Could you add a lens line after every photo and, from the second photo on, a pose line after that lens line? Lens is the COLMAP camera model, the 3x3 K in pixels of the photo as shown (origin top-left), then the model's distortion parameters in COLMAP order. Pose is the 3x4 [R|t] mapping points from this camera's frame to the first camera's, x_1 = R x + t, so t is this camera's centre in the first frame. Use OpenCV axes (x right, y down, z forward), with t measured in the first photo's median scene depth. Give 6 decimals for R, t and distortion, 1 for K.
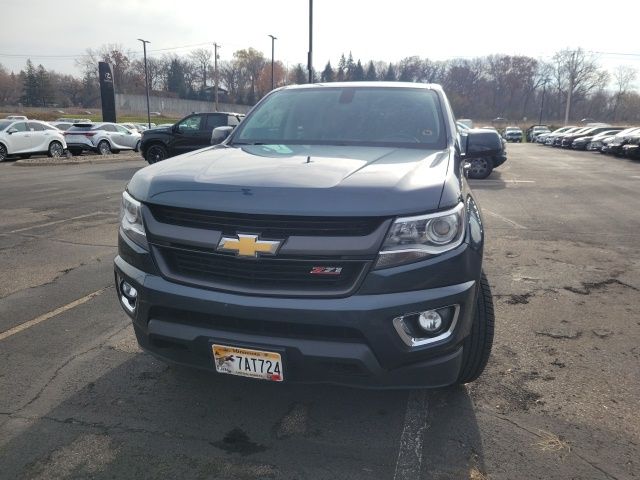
lens RADIAL K [[480.2, 0, 325.6], [0, 480.2, 240.7], [0, 0, 1]] dist [0.055293, -0.039168]
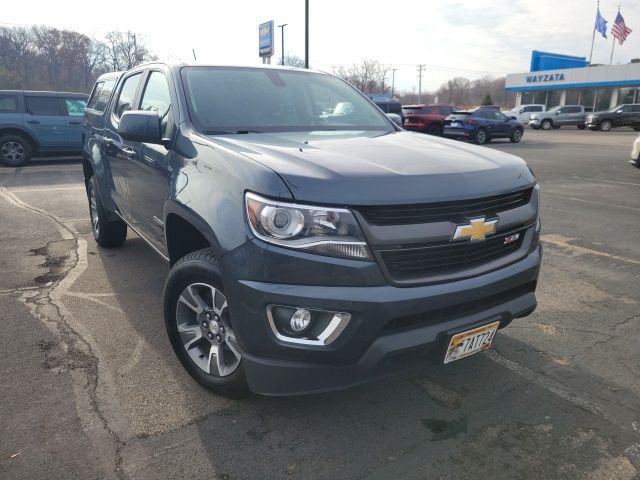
lens RADIAL K [[480.2, 0, 323.8], [0, 480.2, 231.8], [0, 0, 1]] dist [0.055293, -0.039168]
pose [[0.677190, -0.181256, 0.713134, -0.578630], [0.165399, 0.981879, 0.092500, -0.069477], [-0.716978, 0.055312, 0.694898, 0.263351]]
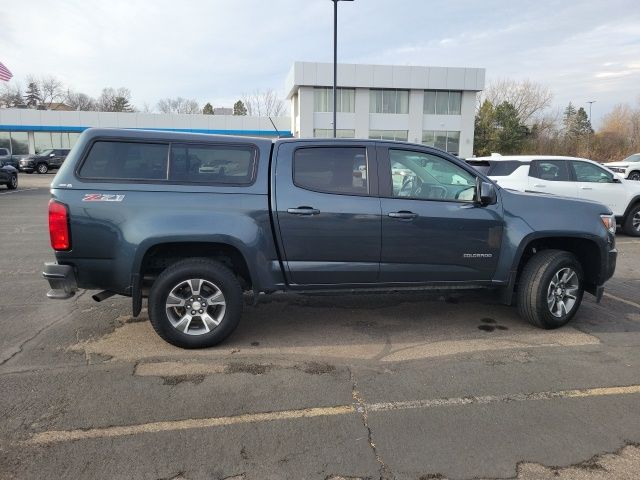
lens RADIAL K [[480.2, 0, 324.2], [0, 480.2, 234.5], [0, 0, 1]] dist [0.055293, -0.039168]
pose [[-0.419027, -0.155618, 0.894539, -1.067671], [0.188150, 0.948937, 0.253216, -0.466883], [-0.888266, 0.274411, -0.368350, 1.744783]]
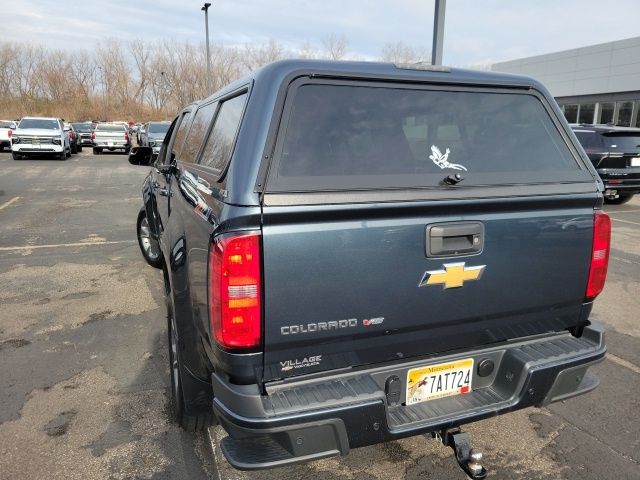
lens RADIAL K [[480.2, 0, 322.8], [0, 480.2, 234.3], [0, 0, 1]] dist [0.055293, -0.039168]
pose [[-0.803055, 0.095416, -0.588216, 0.648642], [-0.159936, 0.916370, 0.366997, -0.513729], [0.574041, 0.388796, -0.720635, 2.077235]]
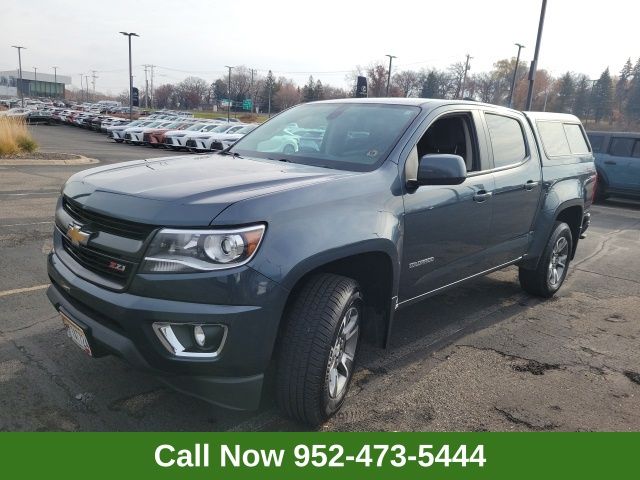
lens RADIAL K [[480.2, 0, 309.0], [0, 480.2, 230.5], [0, 0, 1]] dist [0.055293, -0.039168]
pose [[0.863143, 0.139950, -0.485178, 0.471443], [-0.159256, 0.987236, 0.001449, -0.047660], [0.479188, 0.076017, 0.874414, 0.113424]]
